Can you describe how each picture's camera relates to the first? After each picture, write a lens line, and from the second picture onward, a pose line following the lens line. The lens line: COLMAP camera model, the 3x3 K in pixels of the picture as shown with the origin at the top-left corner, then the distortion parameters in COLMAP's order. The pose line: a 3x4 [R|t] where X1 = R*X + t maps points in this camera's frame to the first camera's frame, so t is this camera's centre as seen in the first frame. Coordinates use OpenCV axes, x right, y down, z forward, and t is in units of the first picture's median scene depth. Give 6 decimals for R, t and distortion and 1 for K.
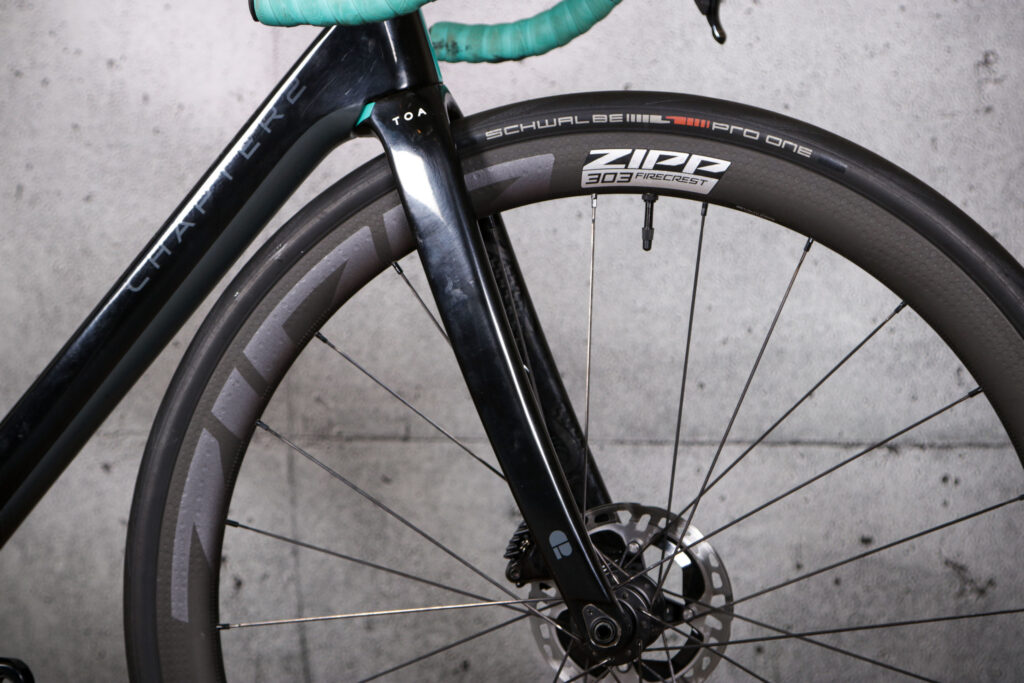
lens RADIAL K [[2600.3, 0, 507.0], [0, 2600.3, 352.6], [0, 0, 1]] dist [0.204784, 0.000000]
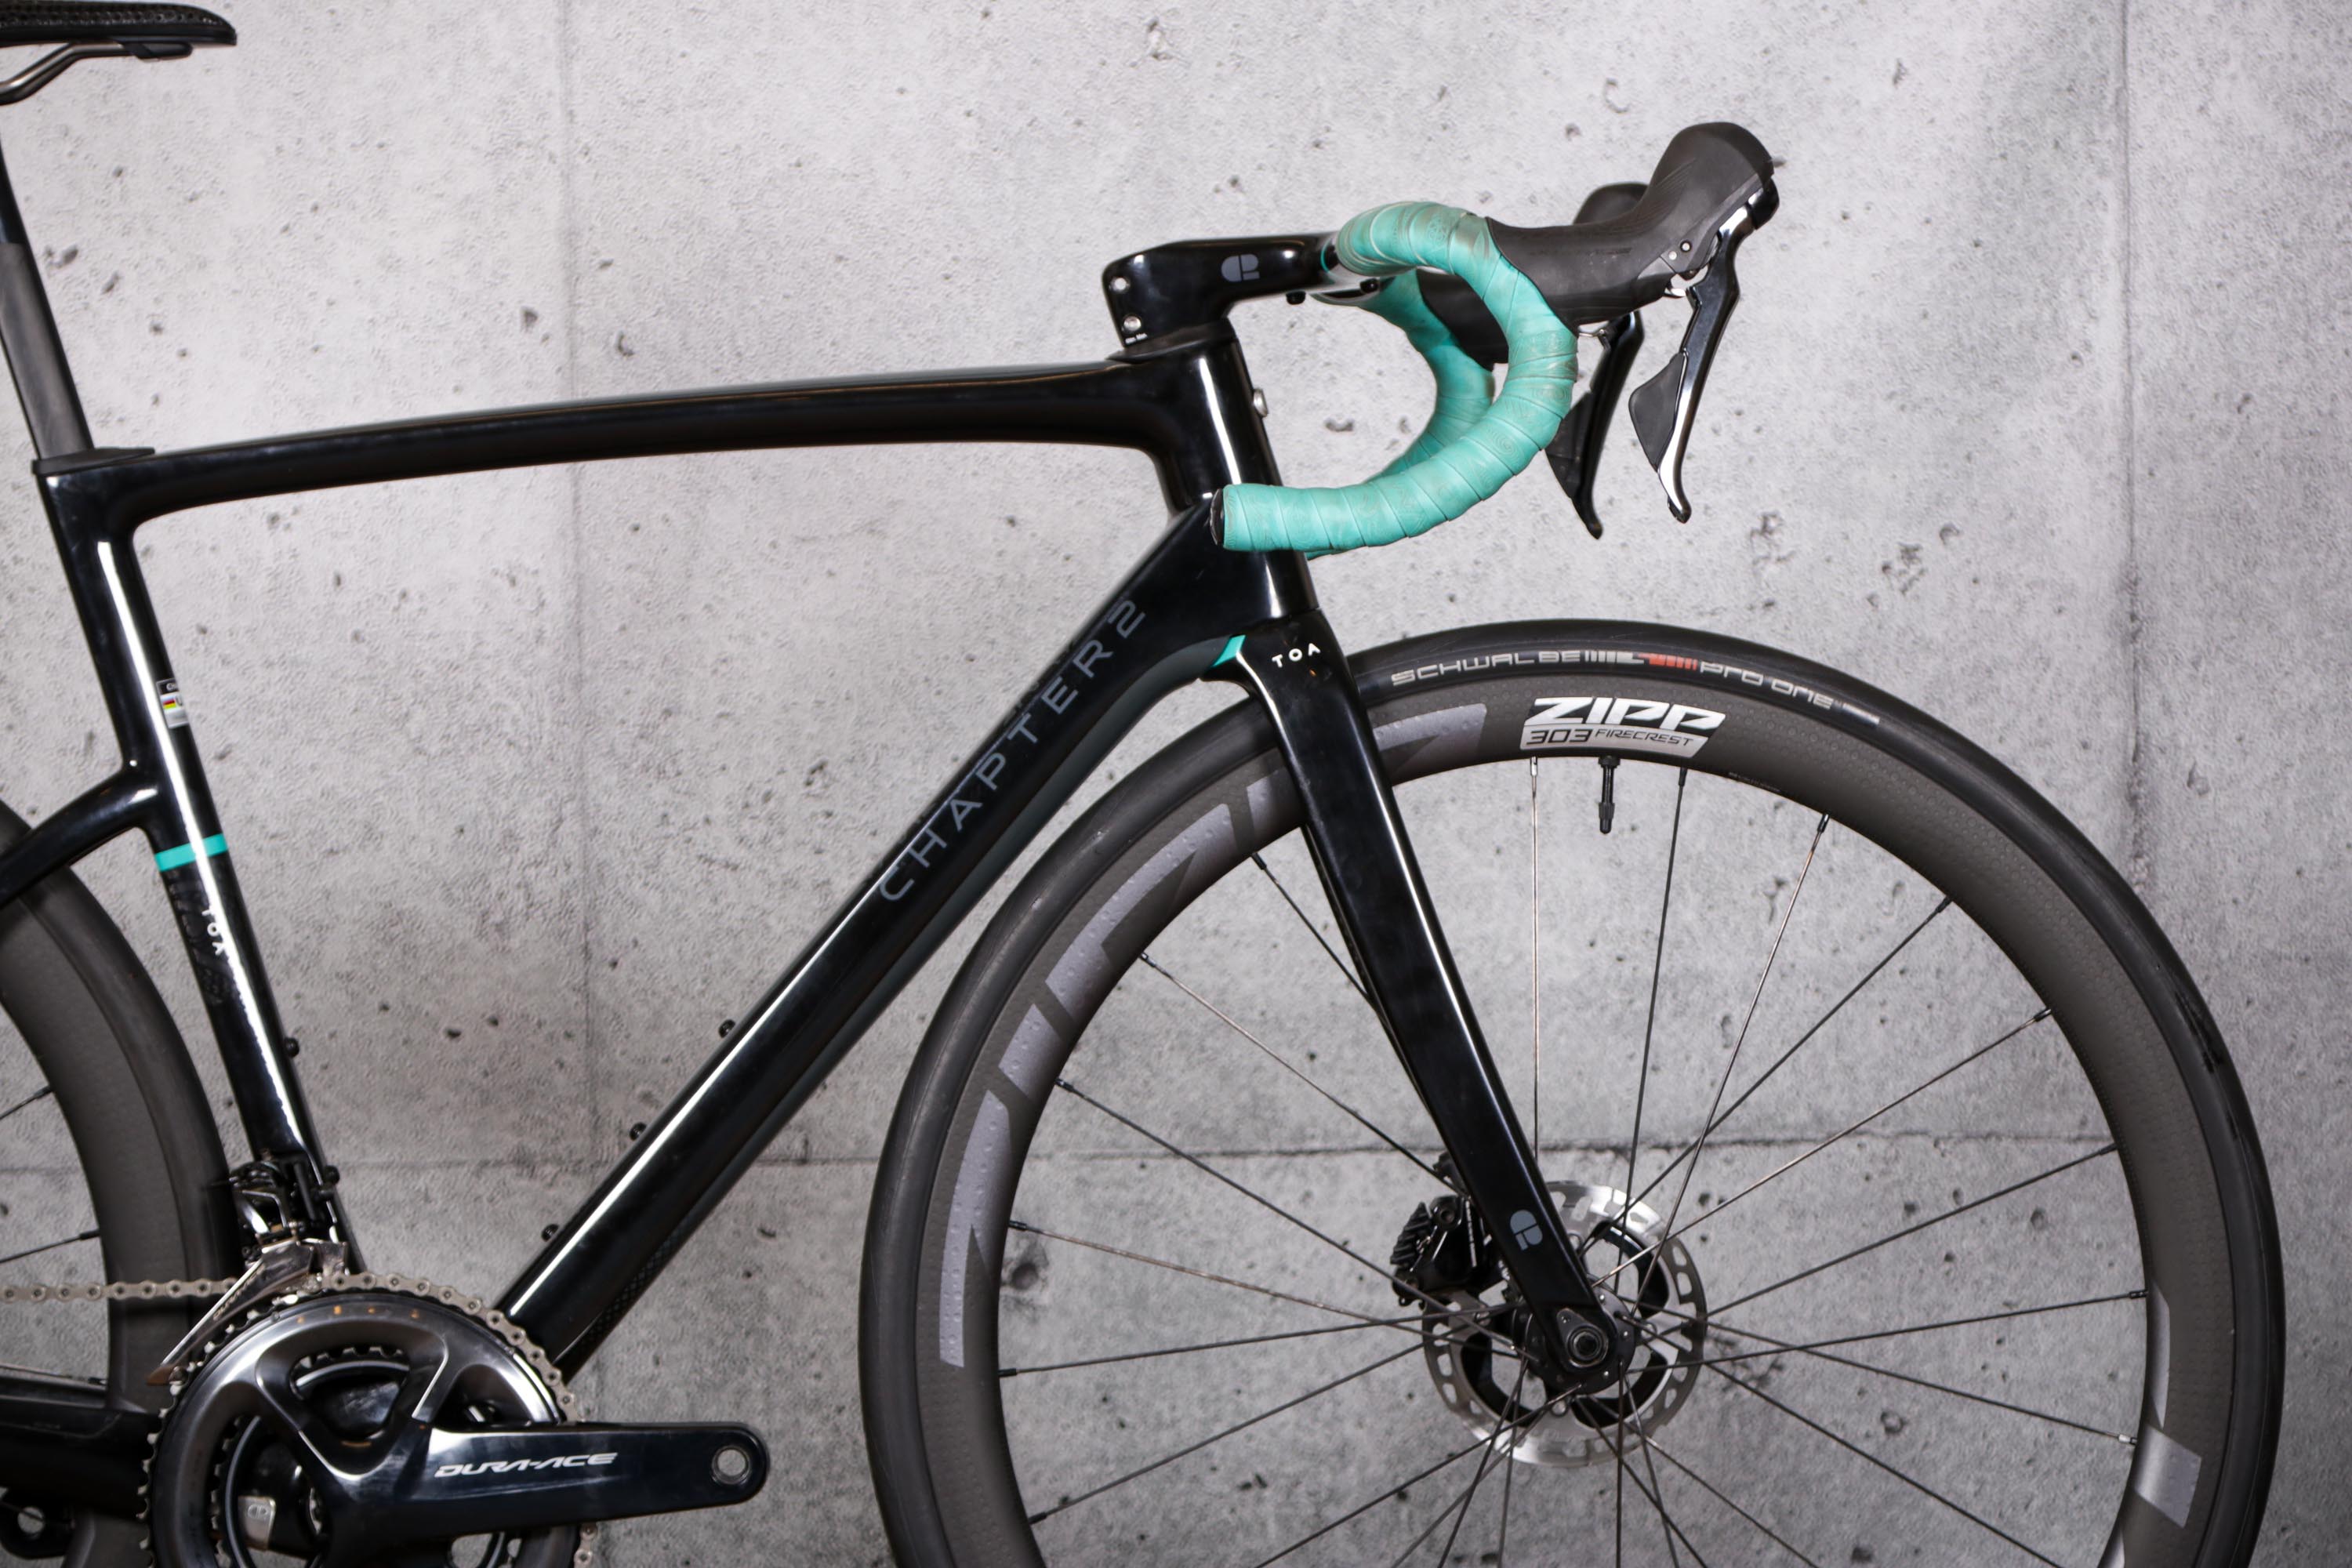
lens RADIAL K [[7549.5, 0, 1261.7], [0, 7549.5, 851.3], [0, 0, 1]] dist [0.388999, 0.000000]
pose [[0.962855, -0.012211, 0.269744, -0.618009], [0.021961, 0.999209, -0.033155, 0.034732], [-0.269126, 0.037847, 0.962361, -1.036607]]
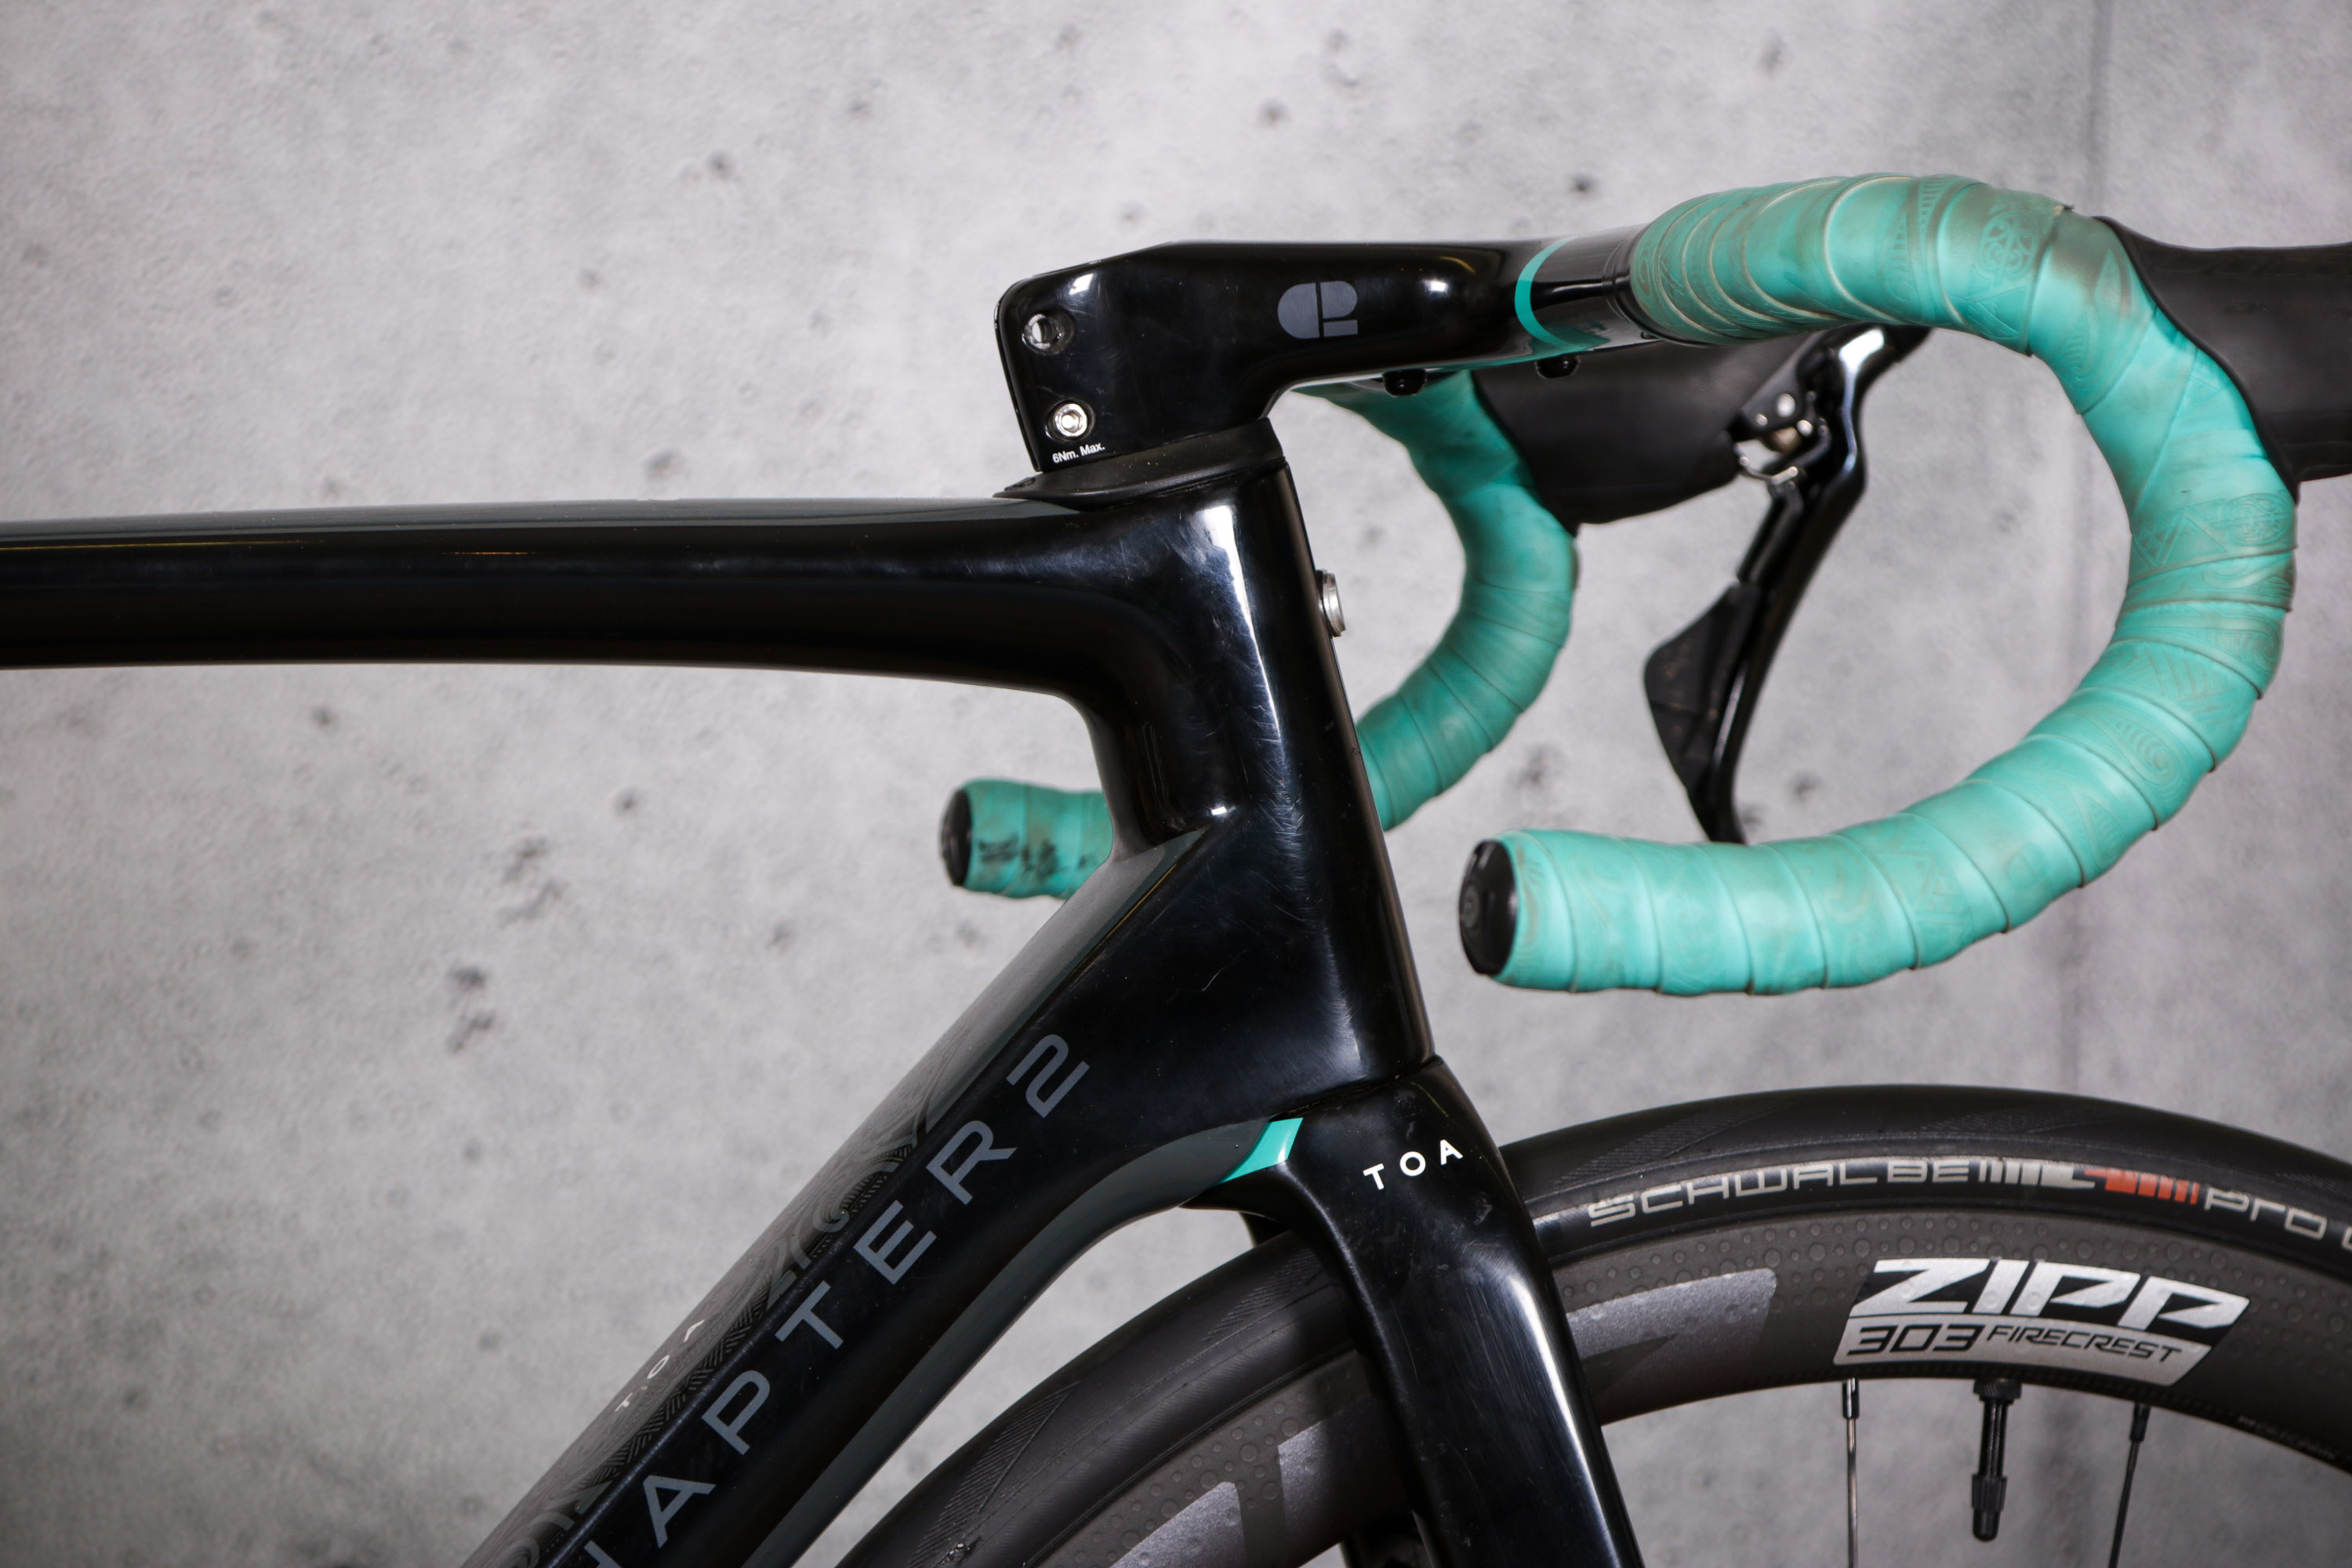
lens RADIAL K [[6153.4, 0, 1228.9], [0, 6153.4, 839.4], [0, 0, 1]] dist [0.251867, 0.000000]
pose [[0.876652, 0.017036, 0.480822, -0.436377], [-0.004138, 0.999603, -0.027872, -0.109537], [-0.481106, 0.022444, 0.876375, 0.316632]]
